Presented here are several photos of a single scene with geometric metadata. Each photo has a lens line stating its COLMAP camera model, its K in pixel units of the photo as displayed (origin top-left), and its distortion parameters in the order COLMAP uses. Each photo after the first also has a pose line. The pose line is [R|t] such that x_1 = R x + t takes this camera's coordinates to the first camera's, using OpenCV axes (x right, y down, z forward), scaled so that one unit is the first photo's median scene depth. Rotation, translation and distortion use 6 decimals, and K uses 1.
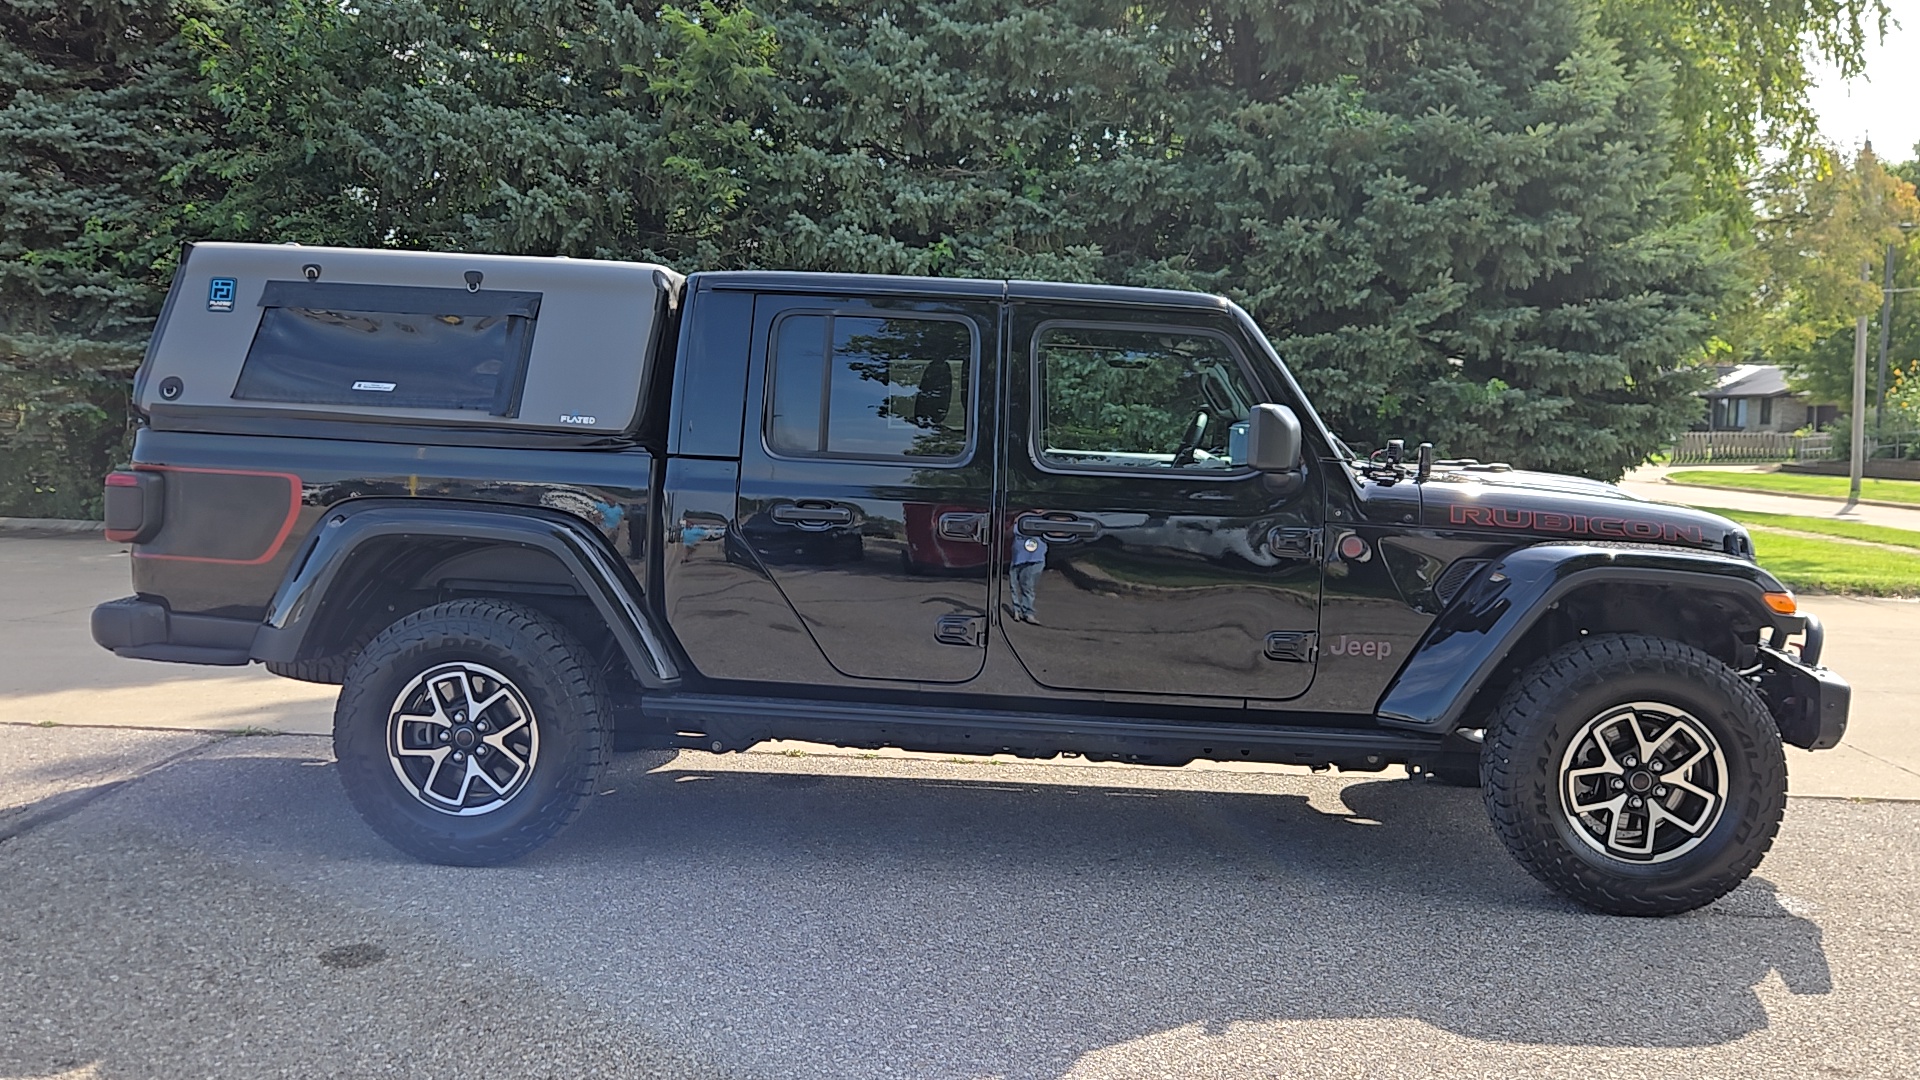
lens RADIAL K [[1586.6, 0, 940.4], [0, 1586.6, 534.1], [0, 0, 1]] dist [0.007128, 0.001043]
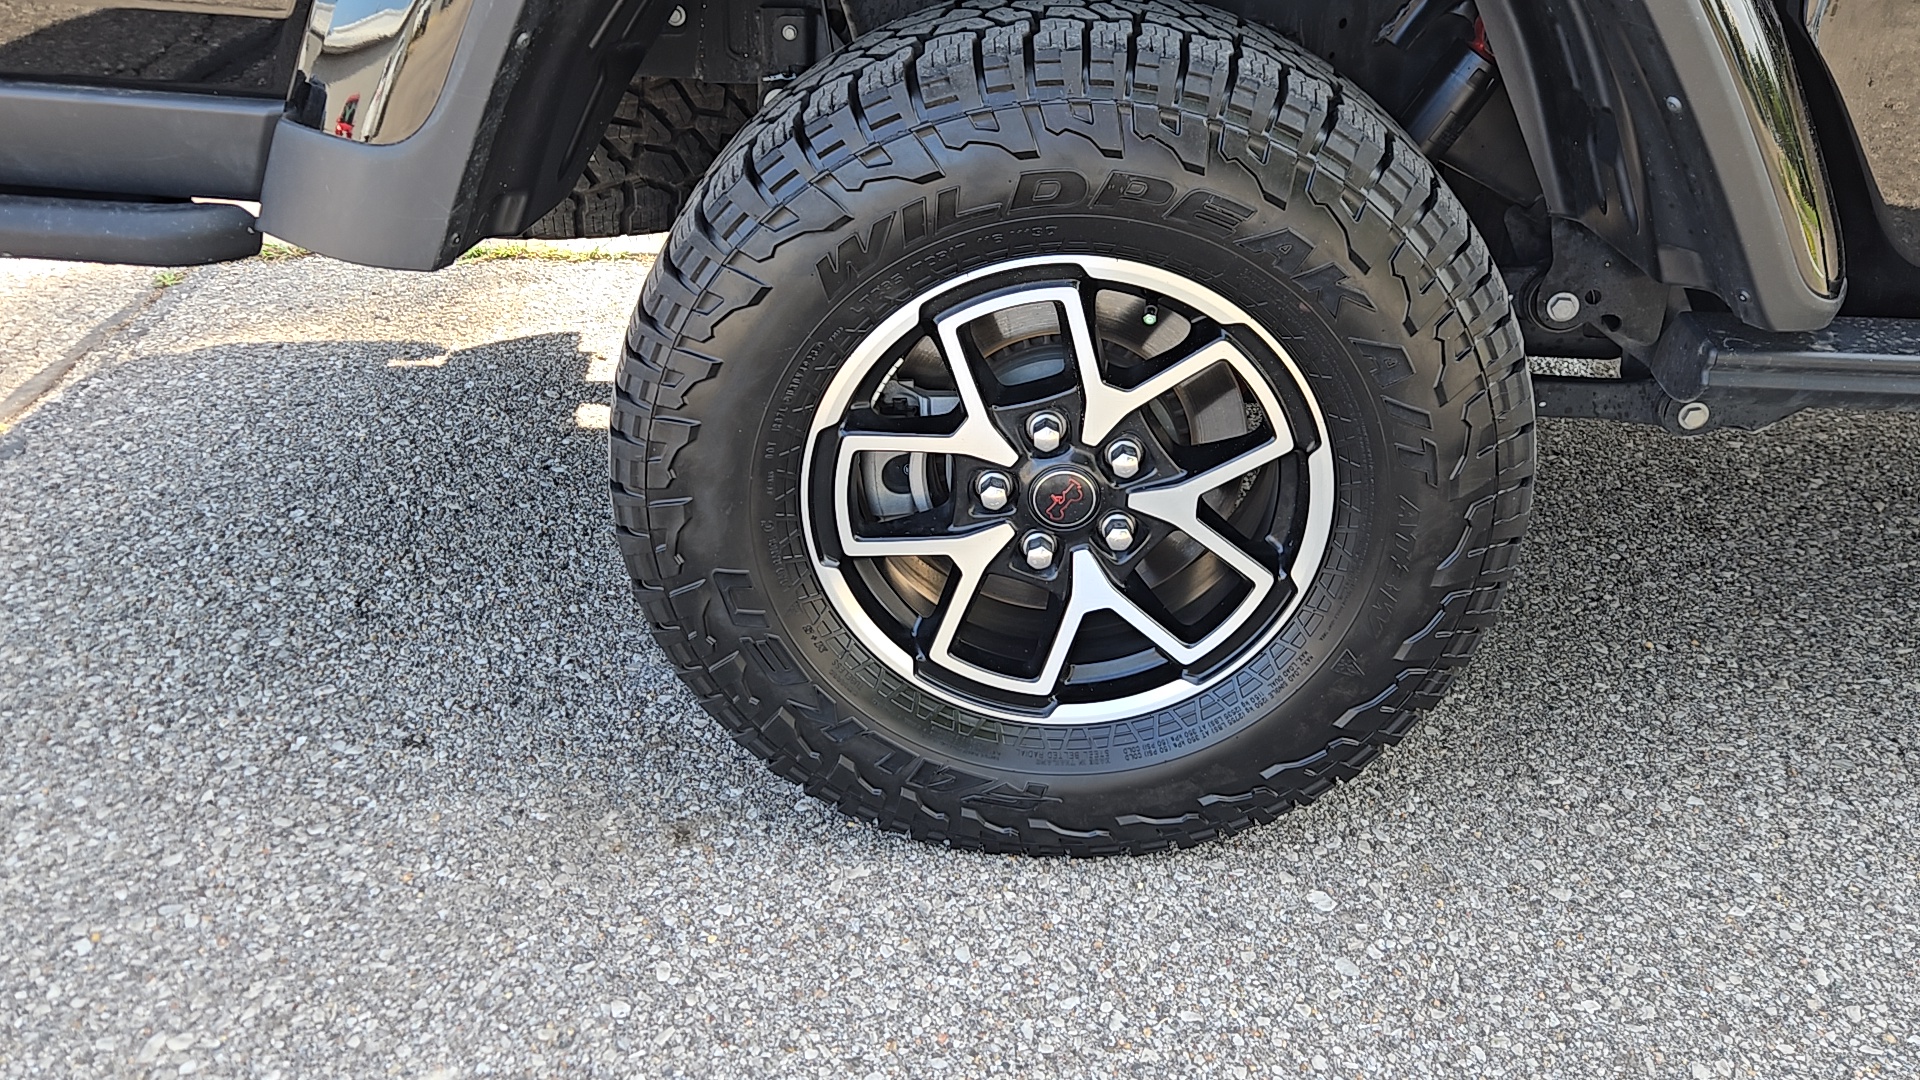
lens RADIAL K [[1608.3, 0, 948.3], [0, 1608.3, 541.5], [0, 0, 1]] dist [0.010977, -0.006552]
pose [[0.999102, -0.038098, 0.018534, -0.327314], [0.026559, 0.904045, 0.426611, 0.008131], [-0.033008, -0.425735, 0.904245, 0.729217]]
